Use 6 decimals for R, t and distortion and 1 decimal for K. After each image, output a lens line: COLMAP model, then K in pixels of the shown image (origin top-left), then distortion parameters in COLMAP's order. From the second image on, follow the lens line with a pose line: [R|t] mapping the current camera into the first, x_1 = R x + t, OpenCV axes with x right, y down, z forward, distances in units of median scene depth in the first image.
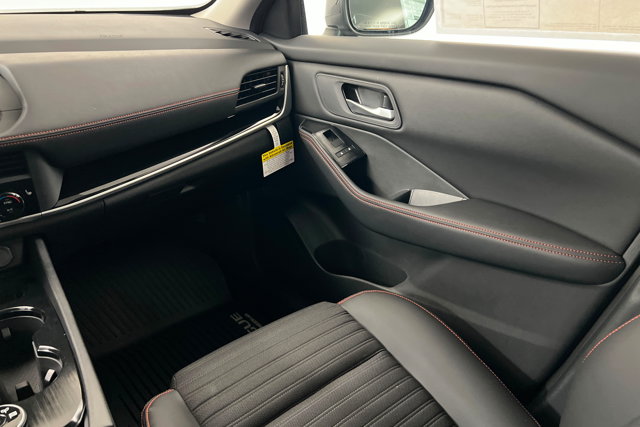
lens RADIAL K [[478.2, 0, 320.8], [0, 478.2, 218.2], [0, 0, 1]] dist [0.039671, -0.042014]
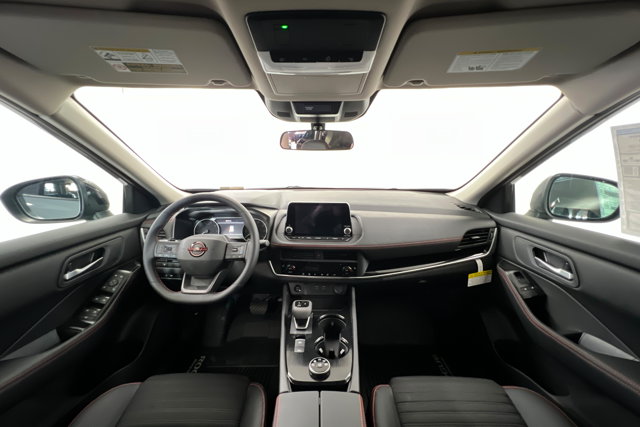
lens RADIAL K [[252.7, 0, 320.8], [0, 252.7, 216.5], [0, 0, 1]] dist [-0.000401, 0.000477]
pose [[0.753956, 0.141591, -0.641485, 0.037441], [-0.275760, 0.954511, -0.113426, -0.087652], [0.596244, 0.262415, 0.758704, -0.111262]]
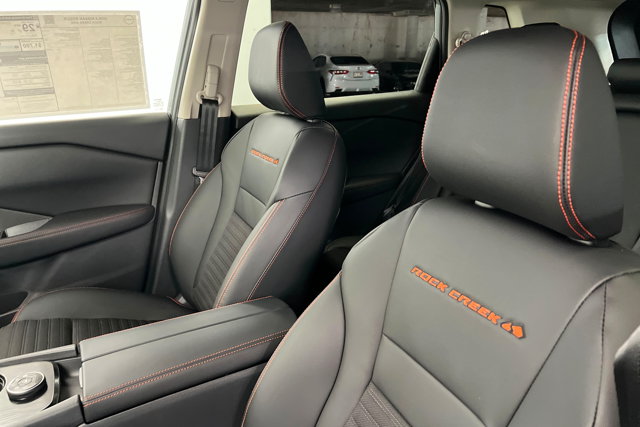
lens RADIAL K [[478.2, 0, 318.6], [0, 478.2, 220.6], [0, 0, 1]] dist [0.039671, -0.042014]
pose [[0.252410, -0.325325, 0.911292, -0.843545], [0.427000, 0.882575, 0.196803, 0.027490], [-0.868309, 0.339447, 0.361685, -0.287961]]
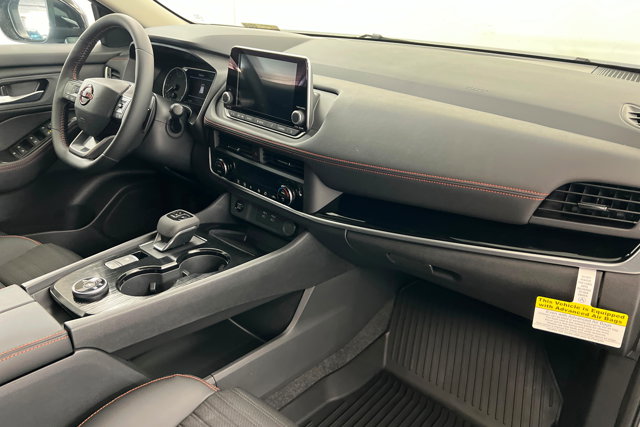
lens RADIAL K [[478.2, 0, 320.9], [0, 478.2, 211.8], [0, 0, 1]] dist [0.039671, -0.042014]
pose [[0.147718, 0.406878, -0.901460, 0.419737], [-0.449156, 0.839645, 0.305376, -0.329072], [0.881157, 0.359787, 0.306782, 0.547819]]
